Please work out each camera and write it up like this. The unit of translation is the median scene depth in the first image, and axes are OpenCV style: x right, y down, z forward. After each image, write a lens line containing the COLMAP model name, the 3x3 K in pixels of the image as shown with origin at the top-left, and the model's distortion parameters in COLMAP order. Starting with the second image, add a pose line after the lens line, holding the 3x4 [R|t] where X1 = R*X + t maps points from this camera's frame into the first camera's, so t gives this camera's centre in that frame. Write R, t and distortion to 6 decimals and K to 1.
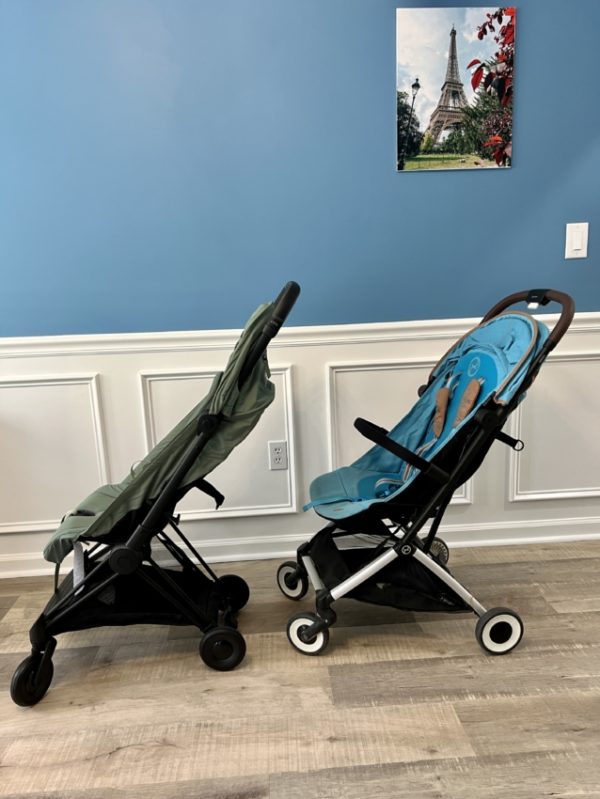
lens RADIAL K [[602.3, 0, 297.4], [0, 602.3, 403.8], [0, 0, 1]] dist [0.047196, -0.062708]
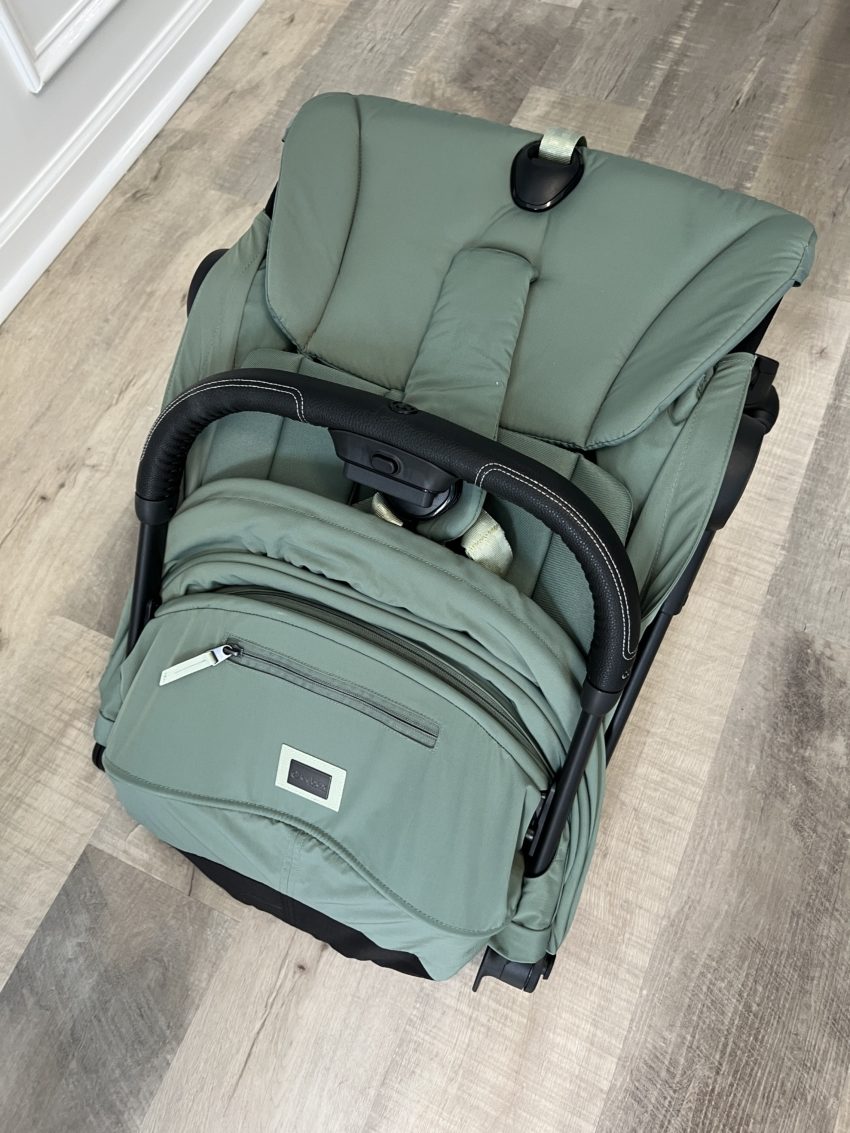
lens RADIAL K [[854.1, 0, 421.3], [0, 854.1, 572.6], [0, 0, 1]] dist [0.047196, -0.062708]
pose [[0.473194, -0.792997, 0.383722, -0.396883], [0.218692, 0.527678, 0.820810, -0.039578], [-0.853382, -0.304485, 0.423117, 0.905756]]
